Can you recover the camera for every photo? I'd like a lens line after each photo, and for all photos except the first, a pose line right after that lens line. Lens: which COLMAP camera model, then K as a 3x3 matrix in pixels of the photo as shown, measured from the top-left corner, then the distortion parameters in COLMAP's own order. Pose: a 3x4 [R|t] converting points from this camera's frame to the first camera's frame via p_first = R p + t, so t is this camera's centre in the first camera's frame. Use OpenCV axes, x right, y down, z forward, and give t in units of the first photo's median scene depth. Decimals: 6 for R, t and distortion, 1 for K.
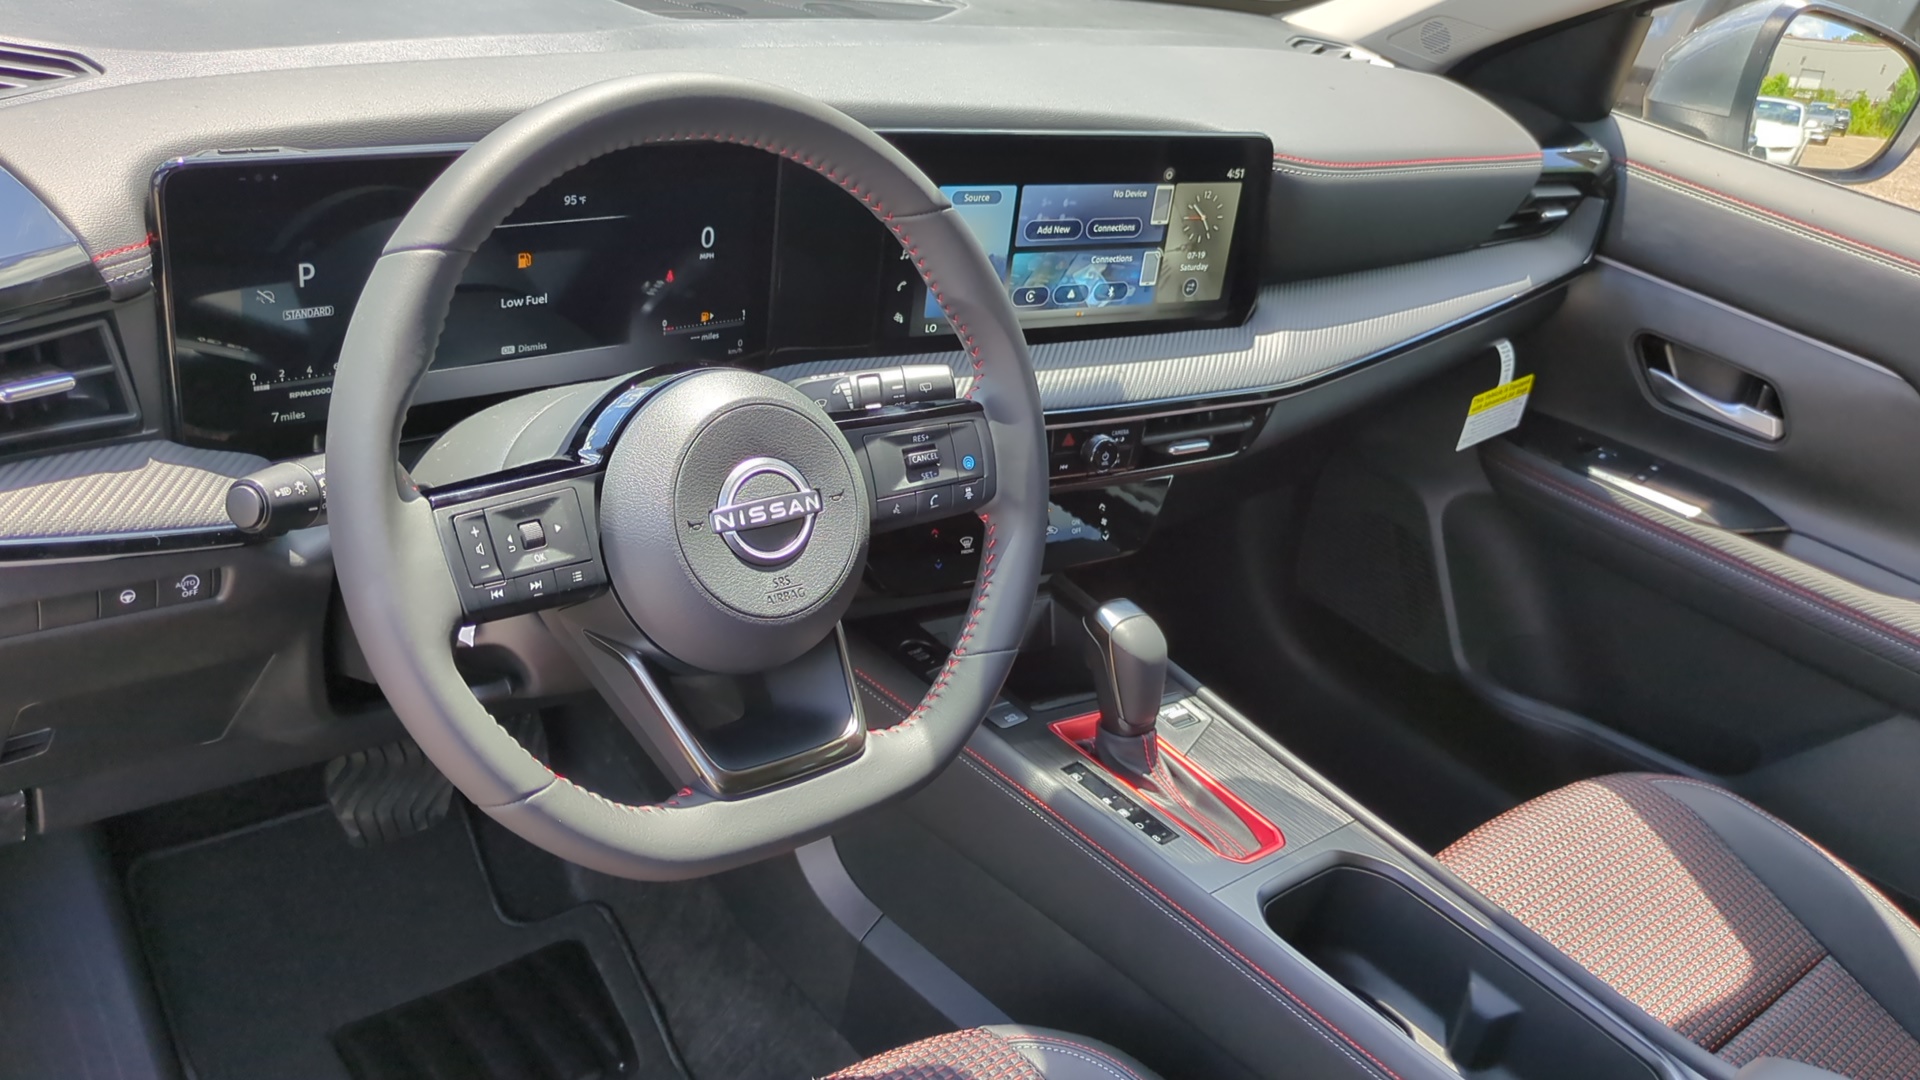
lens RADIAL K [[1658.1, 0, 960.0], [0, 1658.1, 540.0], [0, 0, 1]] dist [0.052269, -0.100277]
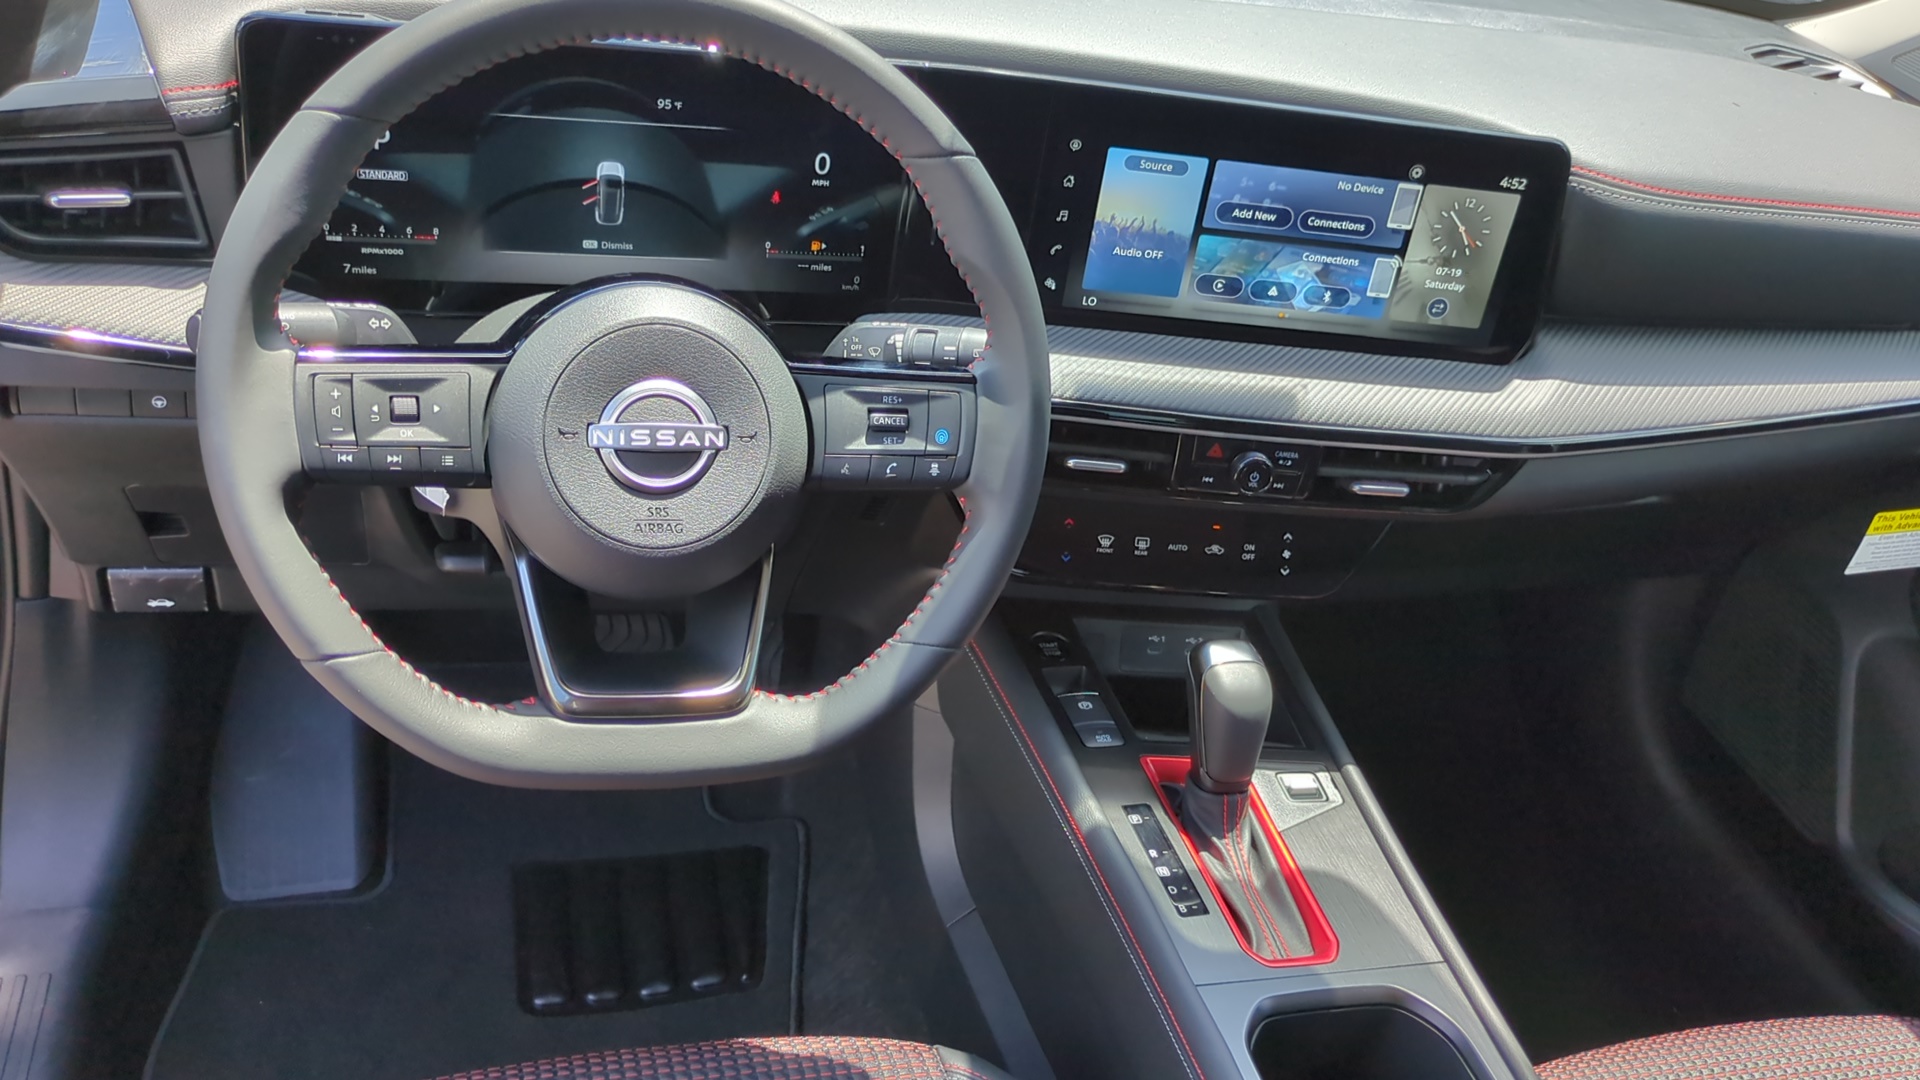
lens RADIAL K [[1658.1, 0, 960.0], [0, 1658.1, 540.0], [0, 0, 1]] dist [0.052269, -0.100277]
pose [[0.901845, 0.214548, -0.375026, 0.287762], [-0.209401, 0.976284, 0.054961, -0.033835], [0.377923, 0.028964, 0.925384, 0.126399]]
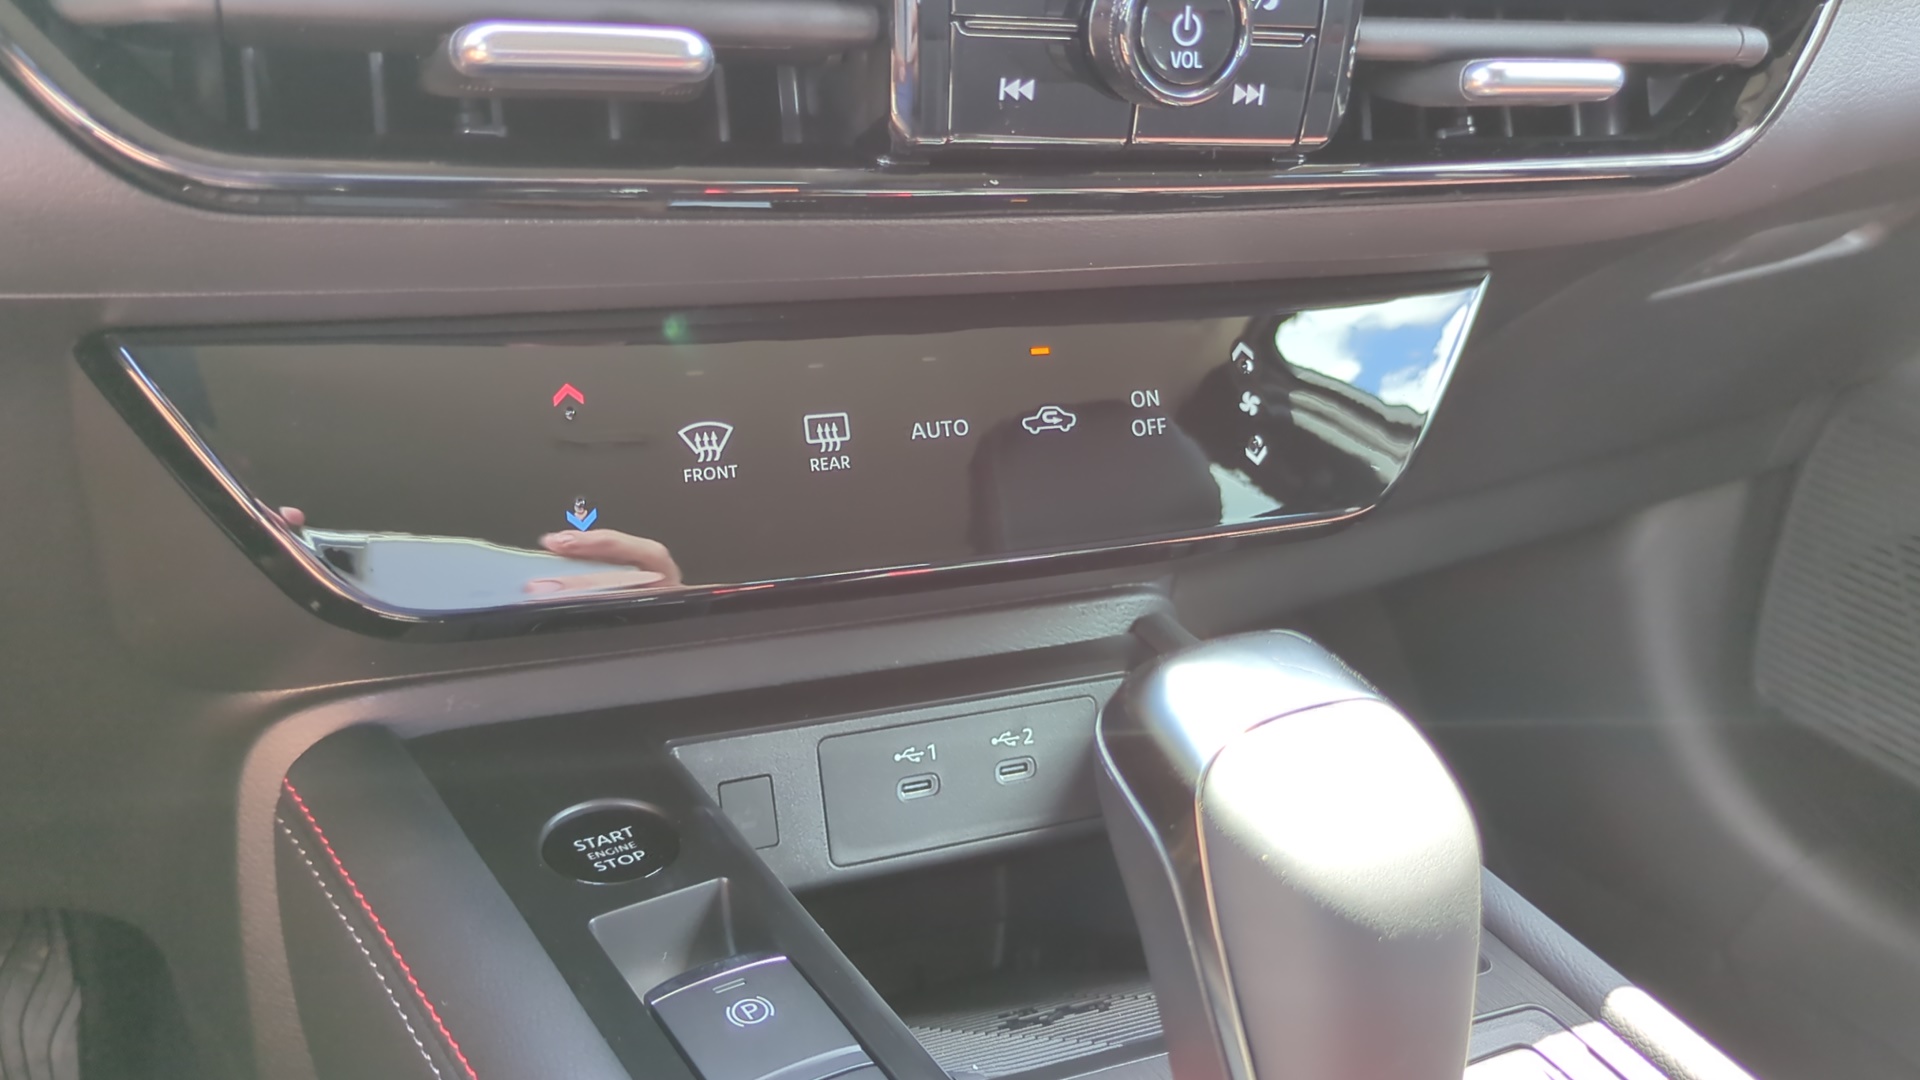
lens RADIAL K [[1658.1, 0, 960.0], [0, 1658.1, 540.0], [0, 0, 1]] dist [0.052269, -0.100277]
pose [[0.983921, -0.017196, -0.177772, 0.097937], [0.000675, 0.995705, -0.092584, 0.045120], [0.178600, 0.090975, 0.979707, 0.774134]]
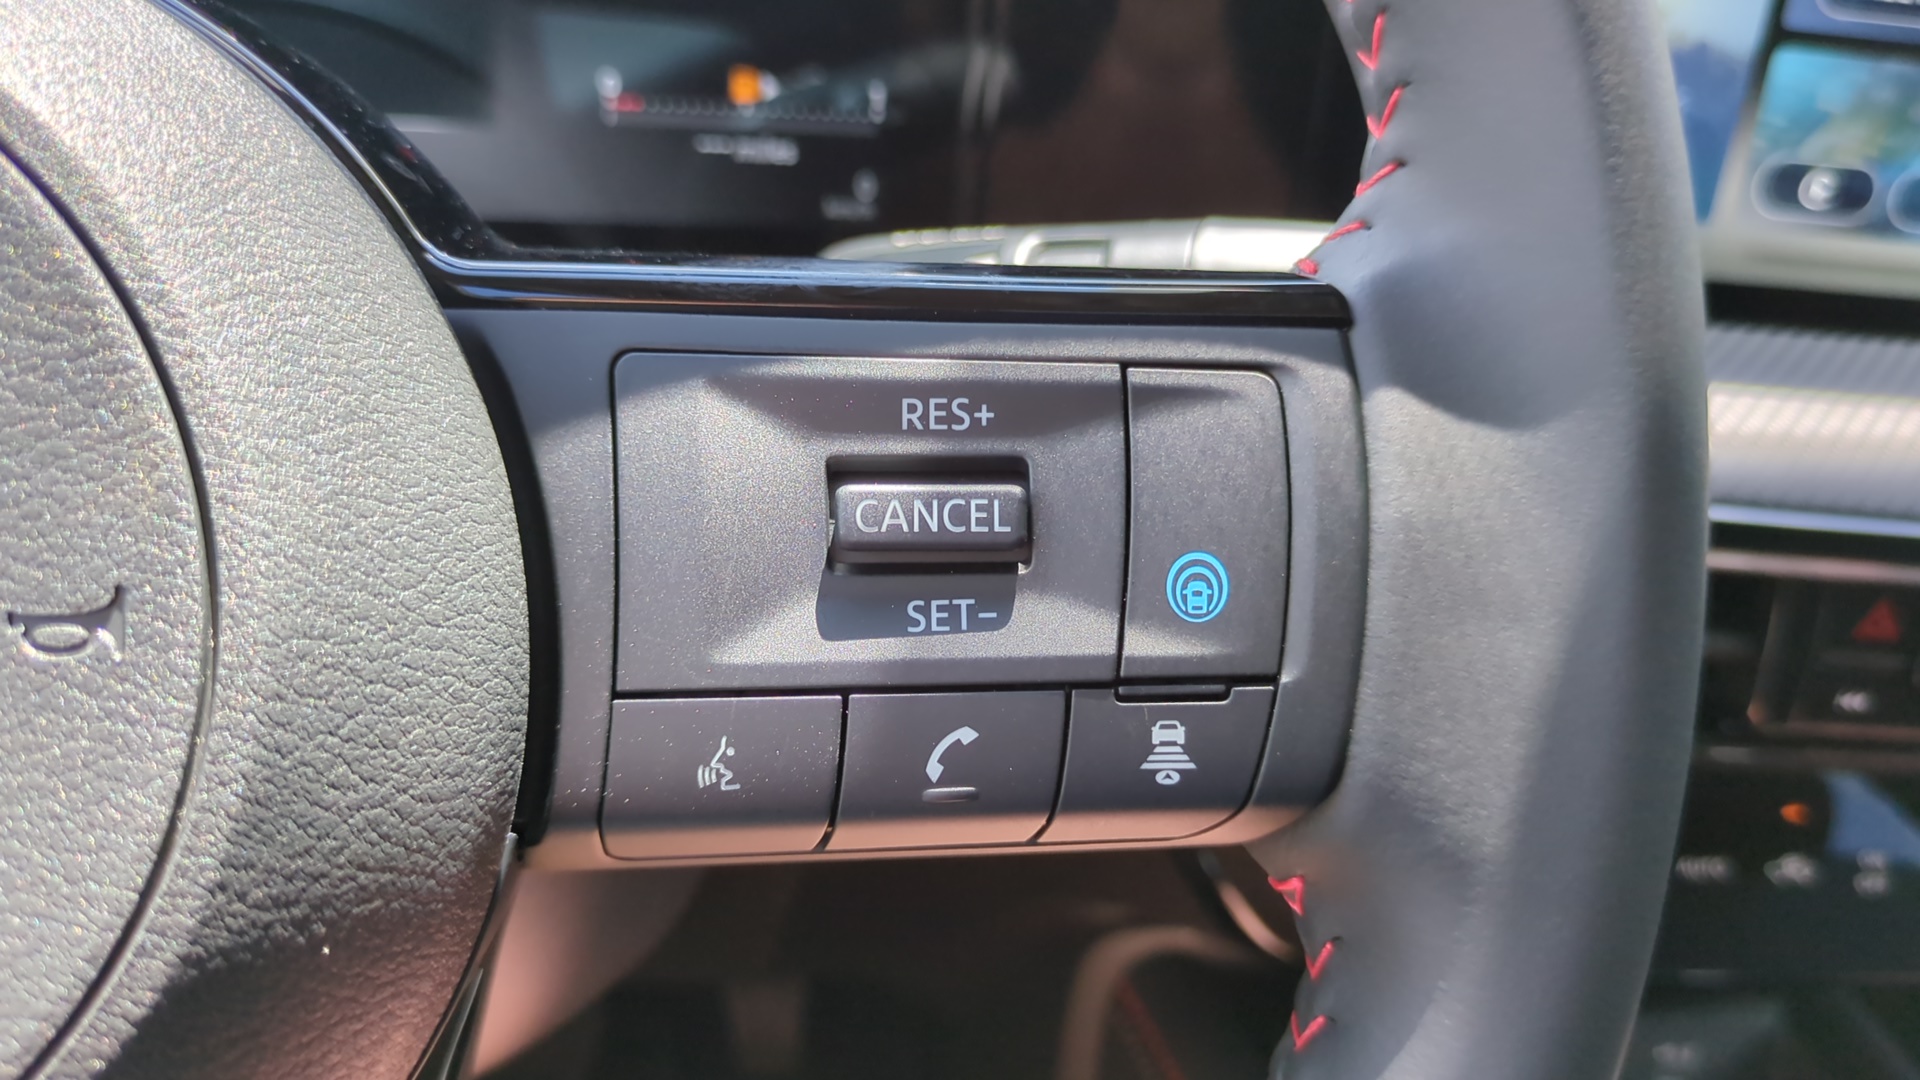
lens RADIAL K [[1649.0, 0, 960.0], [0, 1649.0, 540.0], [0, 0, 1]] dist [0.000981, -0.098342]
pose [[0.882034, 0.140212, -0.449841, 0.048747], [-0.178339, 0.983017, -0.043283, -0.030640], [0.436133, 0.118401, 0.892059, 0.646539]]
